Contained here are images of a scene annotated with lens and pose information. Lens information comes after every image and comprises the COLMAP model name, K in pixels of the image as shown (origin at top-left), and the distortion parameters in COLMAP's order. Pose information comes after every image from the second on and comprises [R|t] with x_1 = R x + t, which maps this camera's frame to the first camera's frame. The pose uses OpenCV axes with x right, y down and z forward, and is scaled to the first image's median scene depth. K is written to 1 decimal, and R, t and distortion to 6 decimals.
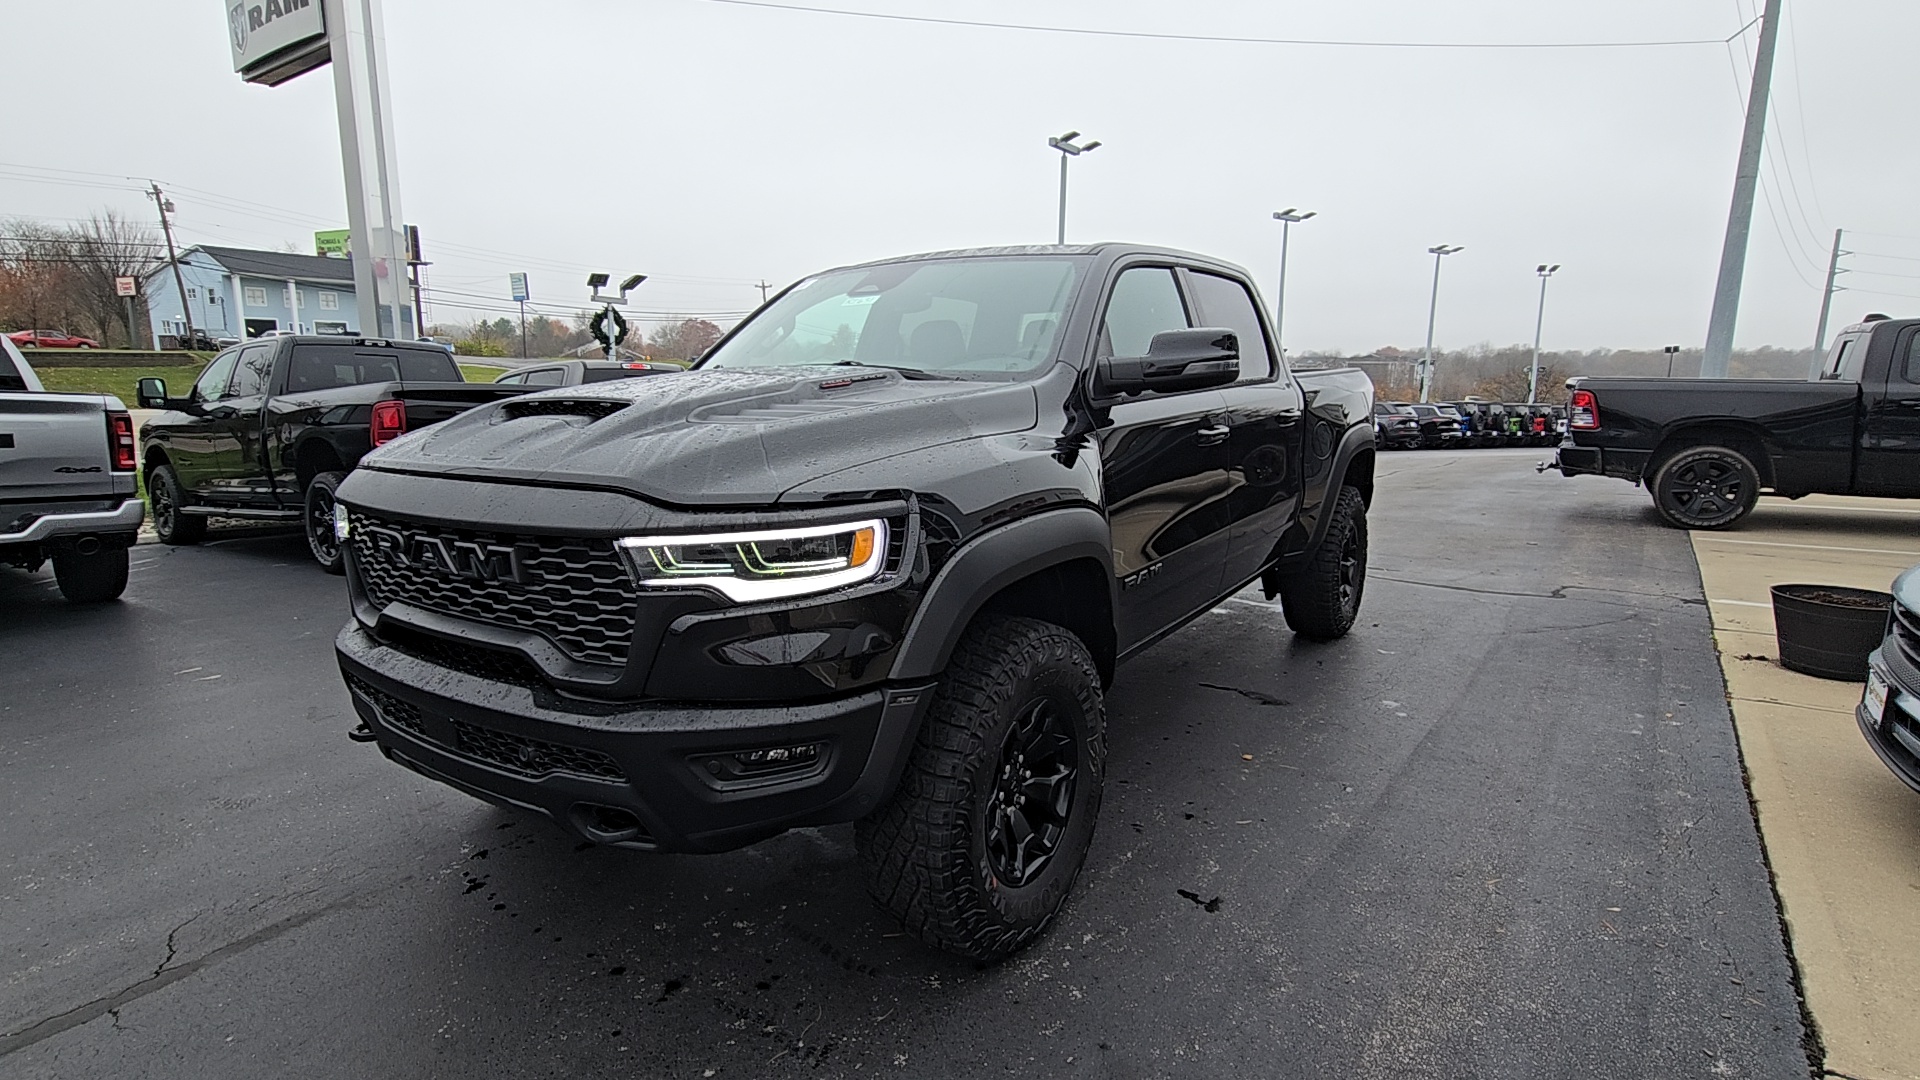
lens RADIAL K [[965.7, 0, 945.7], [0, 965.7, 546.0], [0, 0, 1]] dist [0.000955, -0.001085]
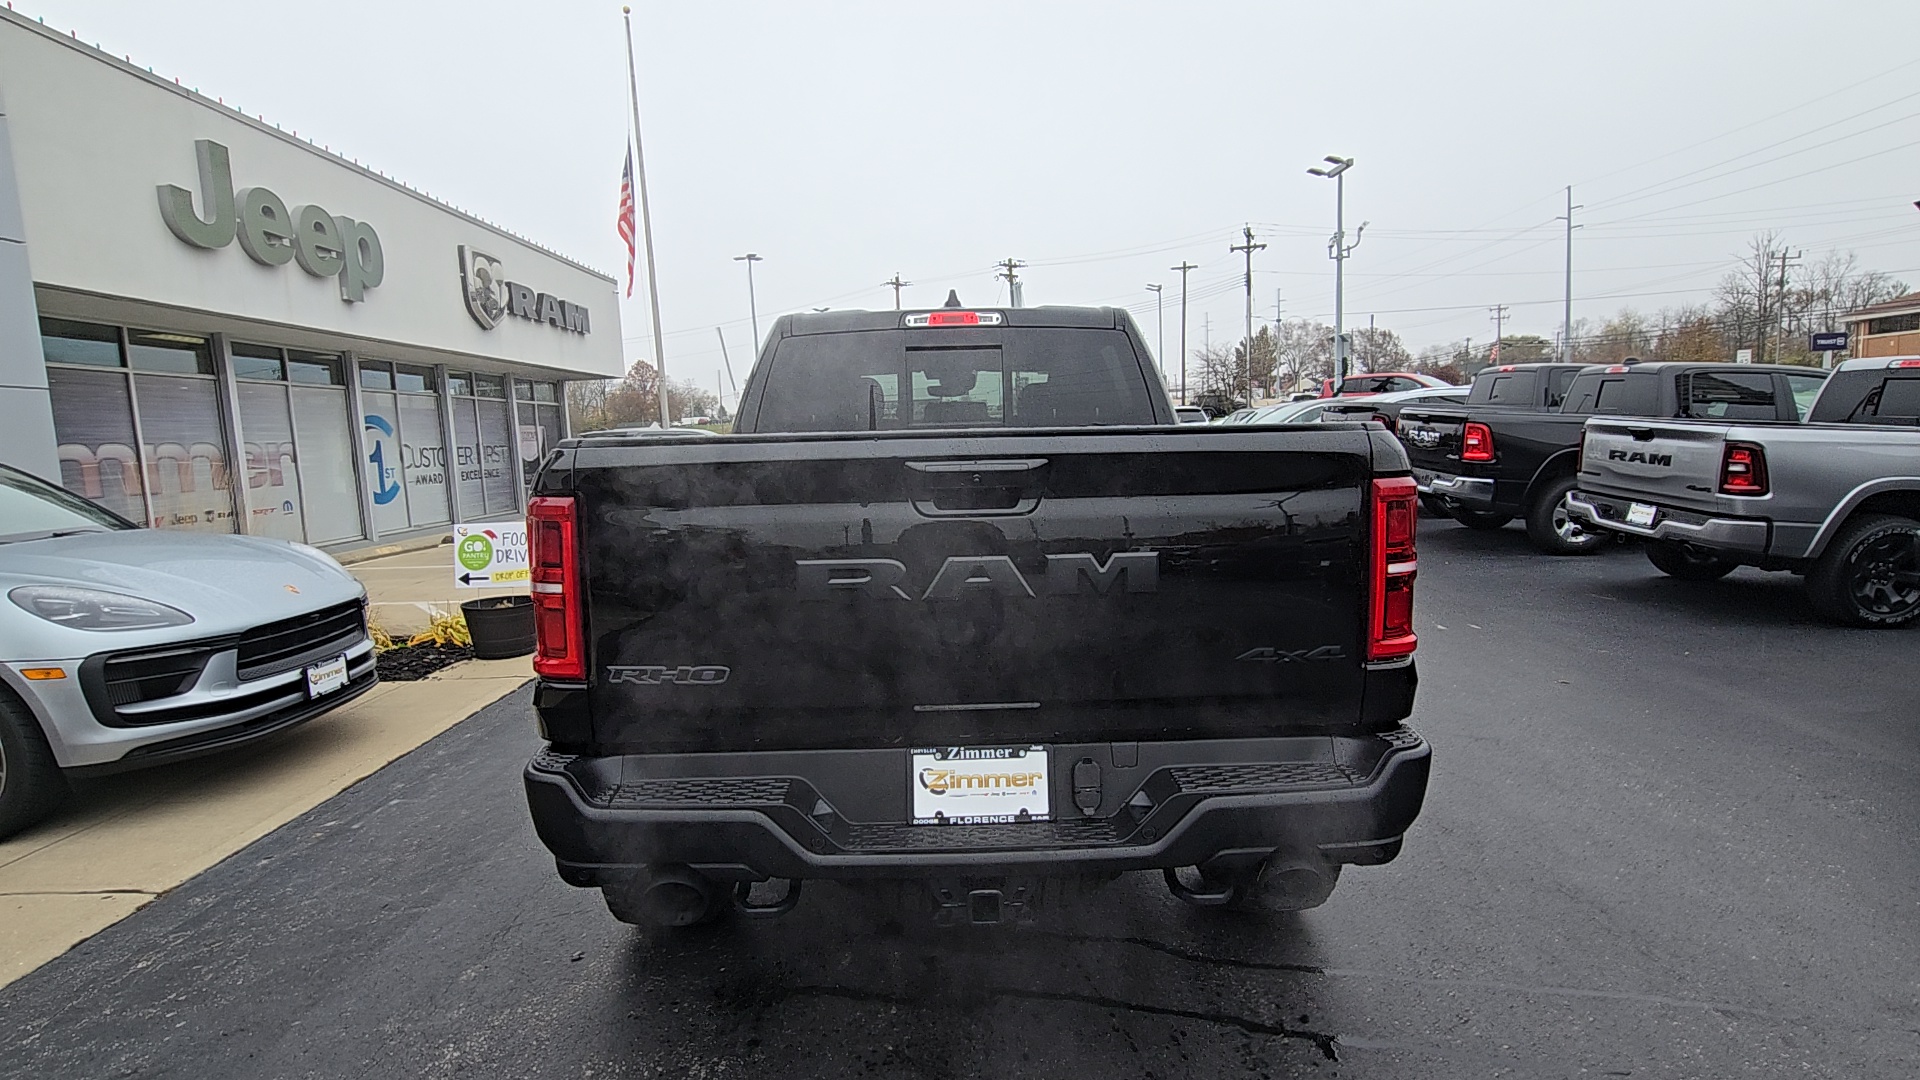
lens RADIAL K [[965.7, 0, 951.3], [0, 965.7, 542.5], [0, 0, 1]] dist [0.000955, -0.001085]
pose [[-0.816936, 0.093860, -0.569040, 0.193115], [-0.067946, 0.964133, 0.256574, -0.092113], [0.572712, 0.248269, -0.781258, 0.507036]]
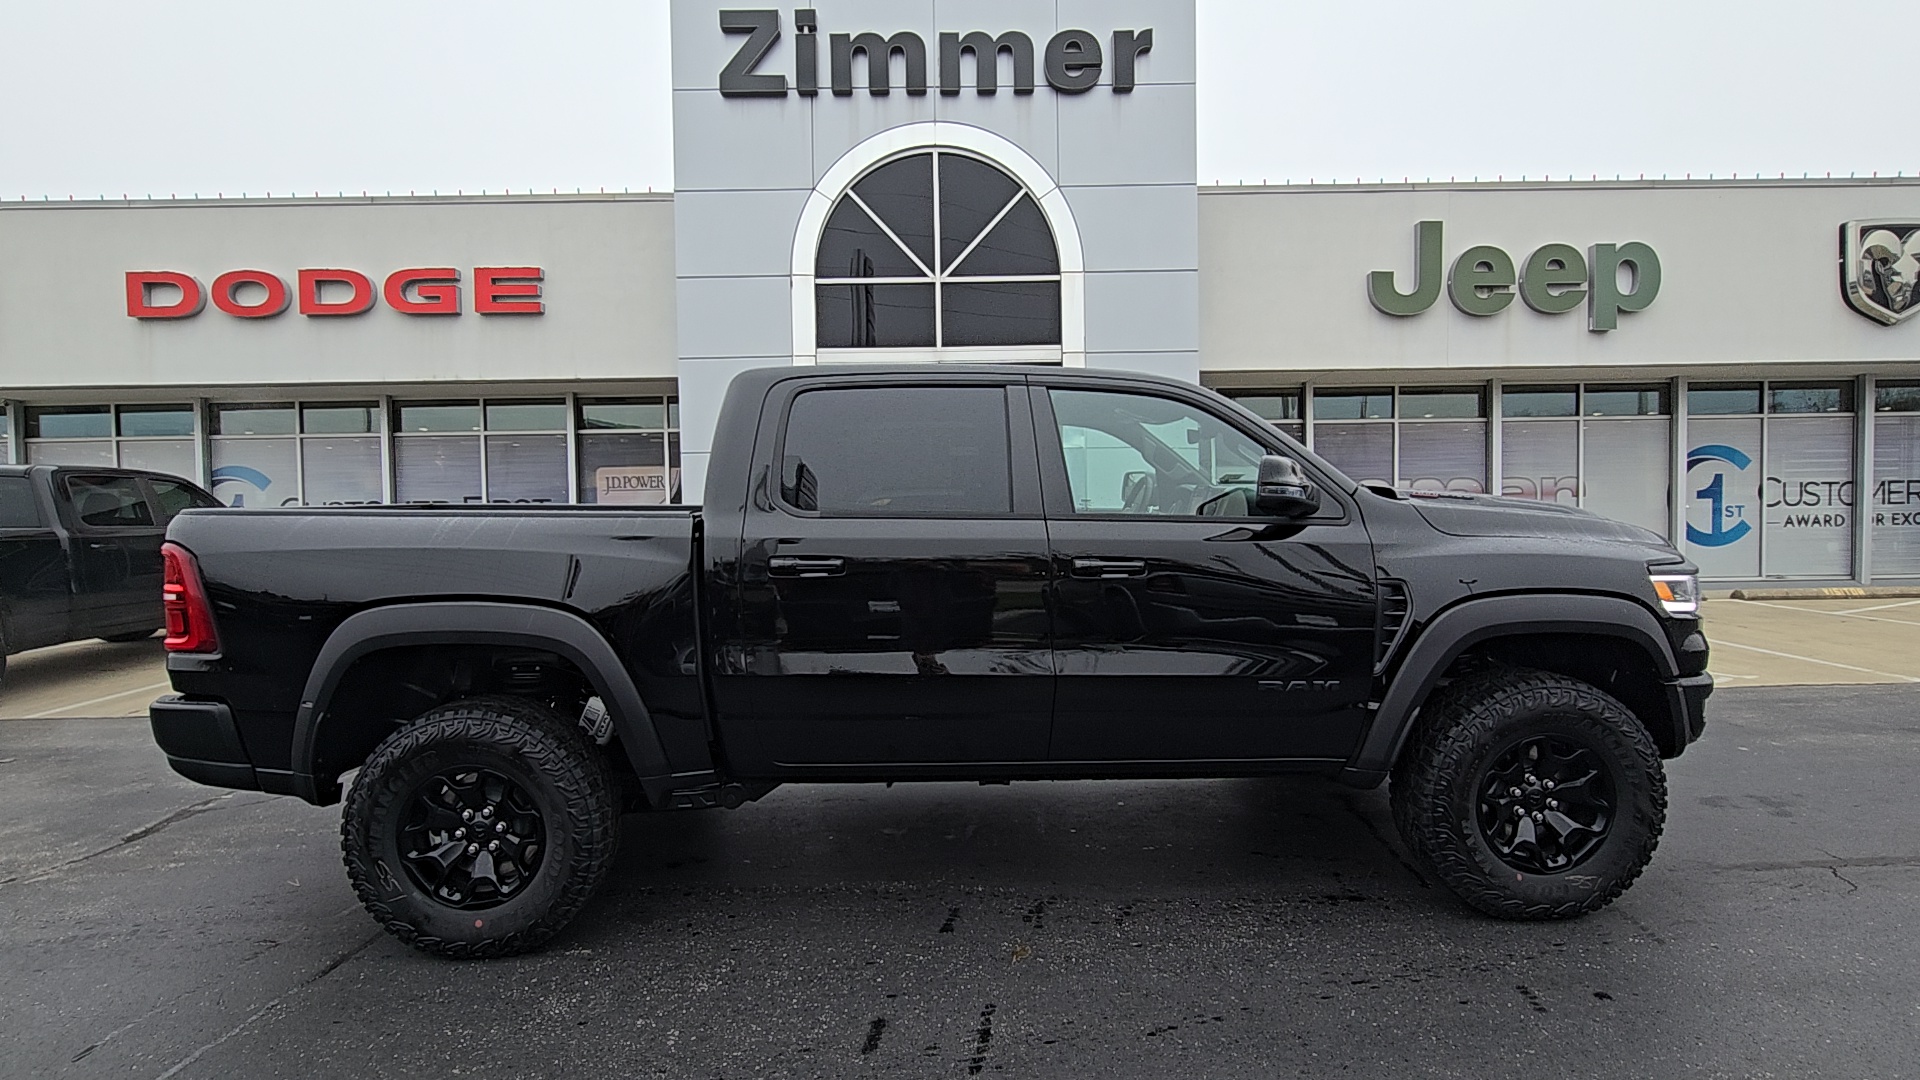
lens RADIAL K [[965.7, 0, 950.3], [0, 965.7, 539.8], [0, 0, 1]] dist [0.000955, -0.001085]
pose [[-0.588203, -0.019990, 0.808466, -0.182467], [0.161378, 0.976687, 0.141561, -0.075894], [-0.792448, 0.213736, -0.571264, 0.429376]]
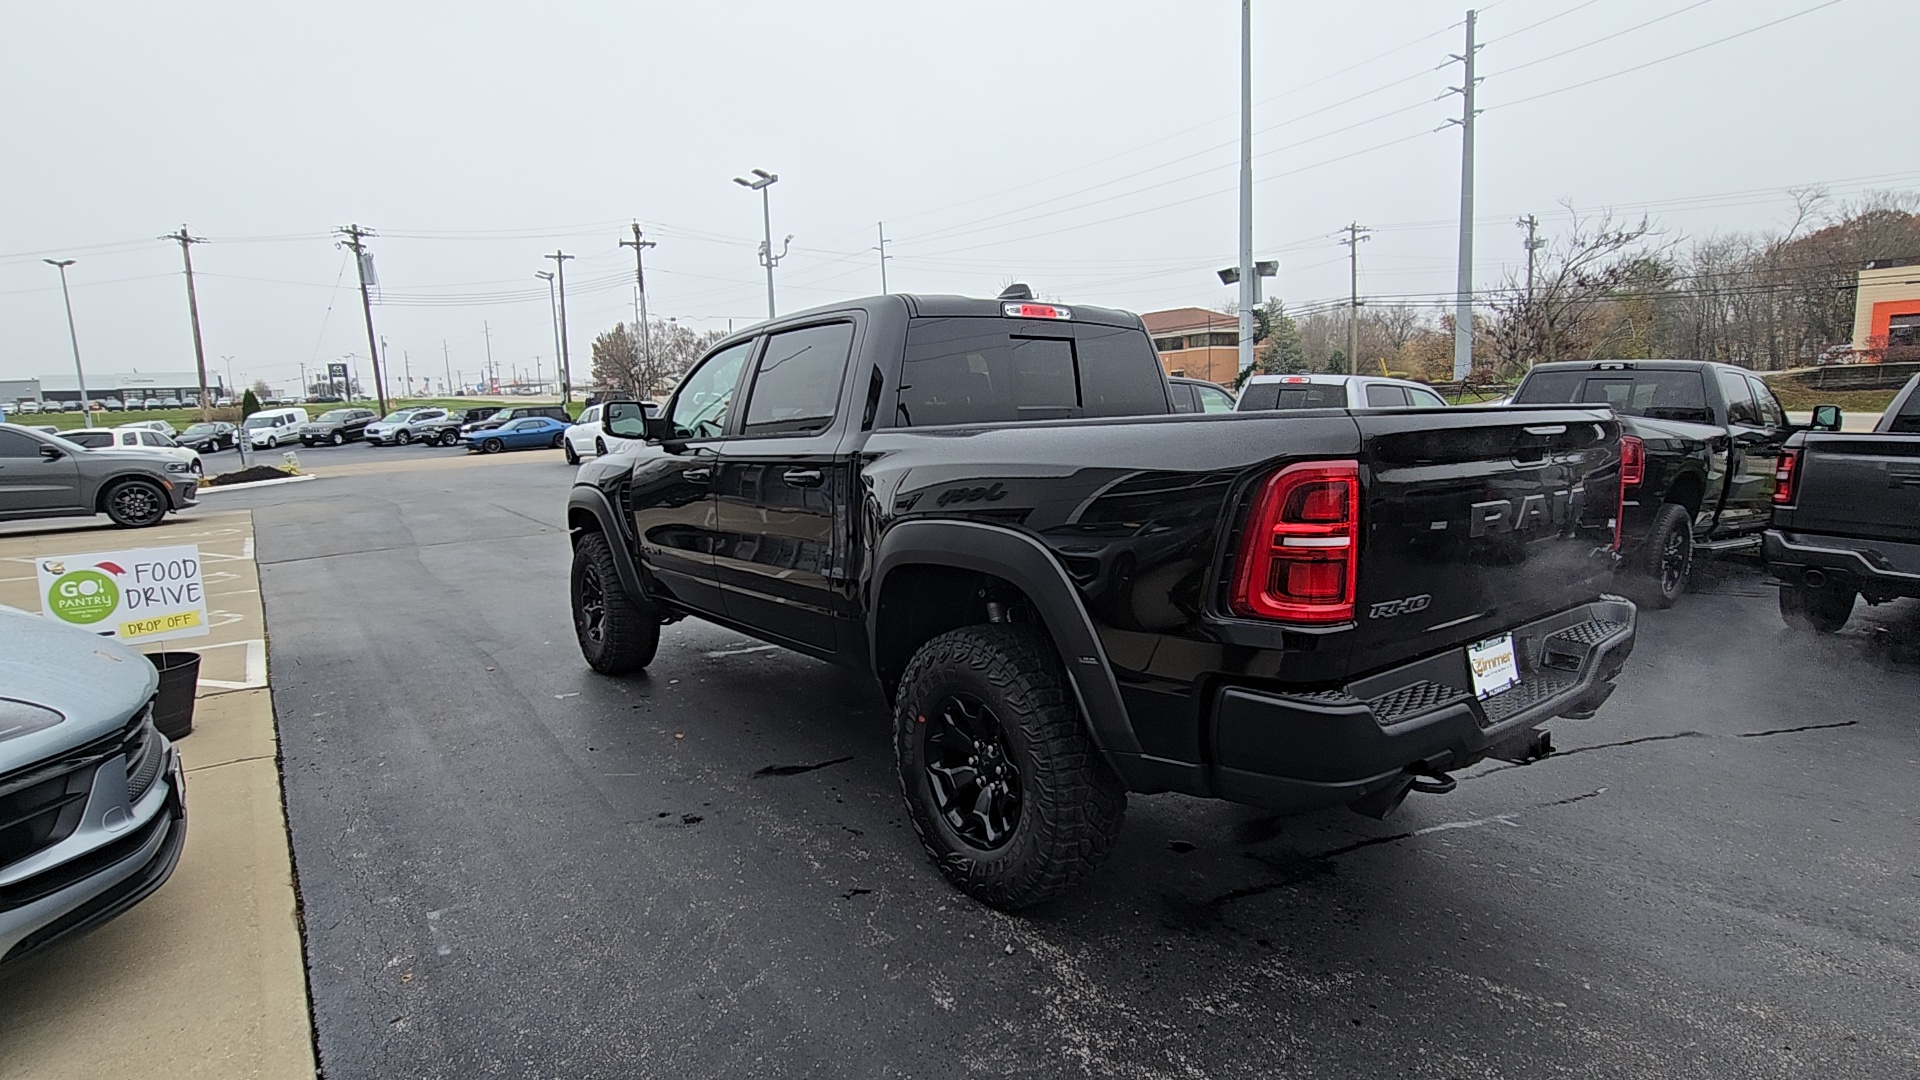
lens RADIAL K [[965.7, 0, 948.7], [0, 965.7, 544.2], [0, 0, 1]] dist [0.000955, -0.001085]
pose [[-0.310423, 0.140278, -0.940191, 0.307635], [-0.140774, 0.971363, 0.191408, -0.070551], [0.940117, 0.191772, -0.281786, 0.375186]]
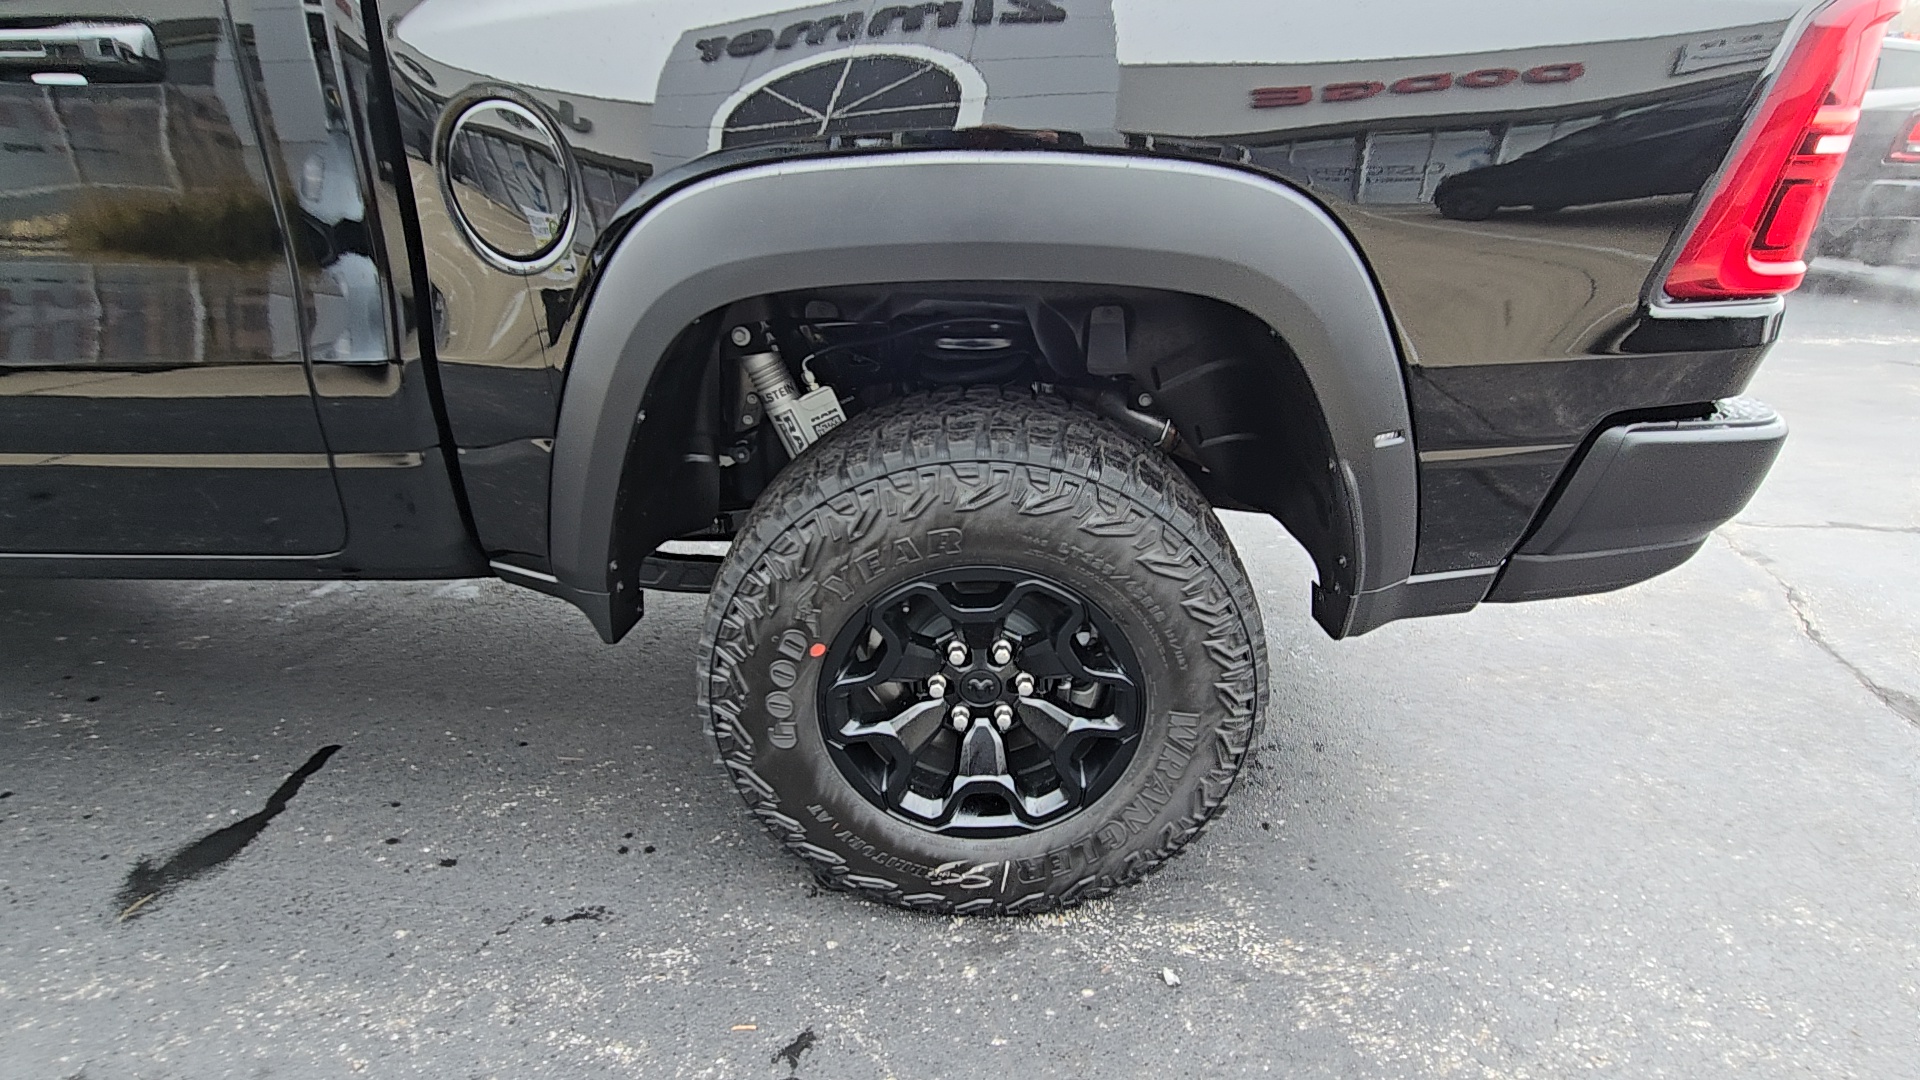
lens RADIAL K [[965.7, 0, 962.7], [0, 965.7, 544.8], [0, 0, 1]] dist [0.000955, -0.001085]
pose [[0.544105, 0.398177, -0.738515, 0.197805], [-0.167487, 0.914045, 0.369419, -0.040446], [0.822130, -0.077311, 0.564026, 0.285829]]
